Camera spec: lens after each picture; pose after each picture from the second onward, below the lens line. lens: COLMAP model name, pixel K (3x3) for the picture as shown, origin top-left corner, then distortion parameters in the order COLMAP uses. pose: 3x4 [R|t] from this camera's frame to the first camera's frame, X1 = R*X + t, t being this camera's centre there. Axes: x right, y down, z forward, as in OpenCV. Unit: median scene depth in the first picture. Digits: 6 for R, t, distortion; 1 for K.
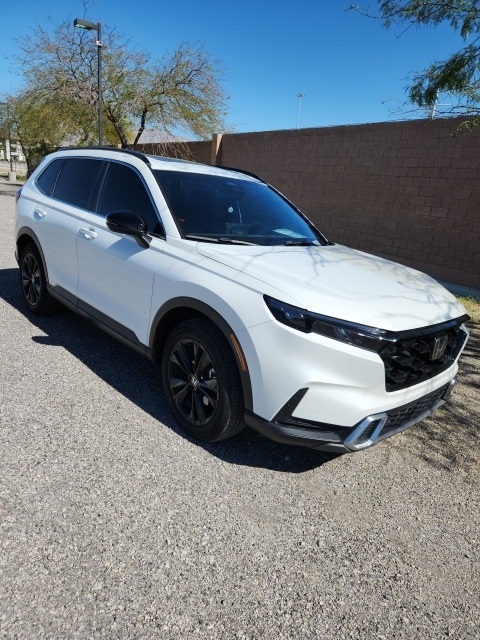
lens RADIAL K [[424.0, 0, 235.8], [0, 424.0, 322.6], [0, 0, 1]] dist [0.059071, -0.000426]
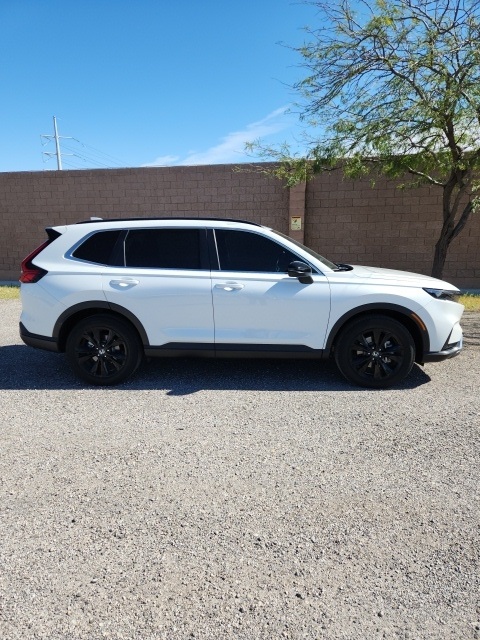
lens RADIAL K [[424.0, 0, 235.8], [0, 424.0, 322.6], [0, 0, 1]] dist [0.059071, -0.000426]
pose [[0.721219, -0.257994, 0.642870, -1.308918], [0.294414, 0.954227, 0.052651, -0.191811], [-0.627027, 0.151297, 0.764163, 0.073388]]
